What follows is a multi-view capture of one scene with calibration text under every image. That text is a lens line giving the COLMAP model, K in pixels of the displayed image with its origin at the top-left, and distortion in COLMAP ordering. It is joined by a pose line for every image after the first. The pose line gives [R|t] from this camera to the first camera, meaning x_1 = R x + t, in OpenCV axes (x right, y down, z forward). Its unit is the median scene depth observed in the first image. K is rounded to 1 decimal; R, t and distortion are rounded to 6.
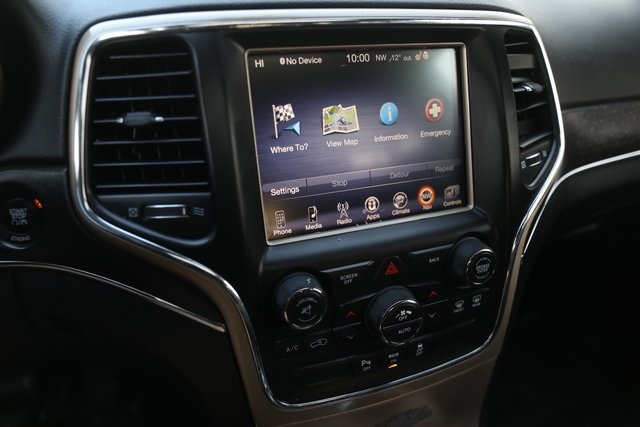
lens RADIAL K [[473.9, 0, 317.6], [0, 473.9, 216.3], [0, 0, 1]] dist [-0.057780, 0.005583]
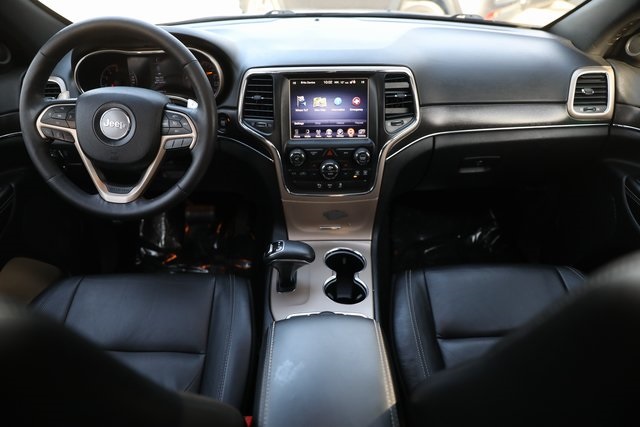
lens RADIAL K [[437.6, 0, 320.0], [0, 437.6, 213.3], [0, 0, 1]] dist [-0.108099, 0.076377]
pose [[0.940384, 0.158005, -0.301185, 1.048493], [-0.136503, 0.986424, 0.091291, 0.255675], [0.311521, -0.044736, 0.949186, -1.762689]]
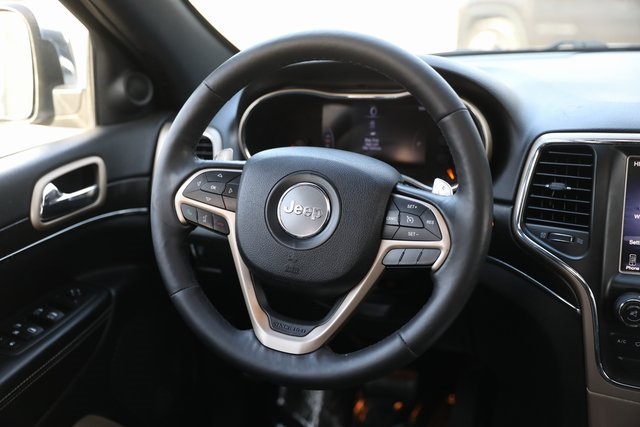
lens RADIAL K [[704.7, 0, 310.0], [0, 704.7, 206.1], [0, 0, 1]] dist [0.016564, 0.000000]
pose [[0.768444, 0.151189, -0.621801, 0.544388], [-0.252160, 0.964610, -0.077087, 0.291541], [0.588141, 0.216030, 0.779373, -1.536531]]
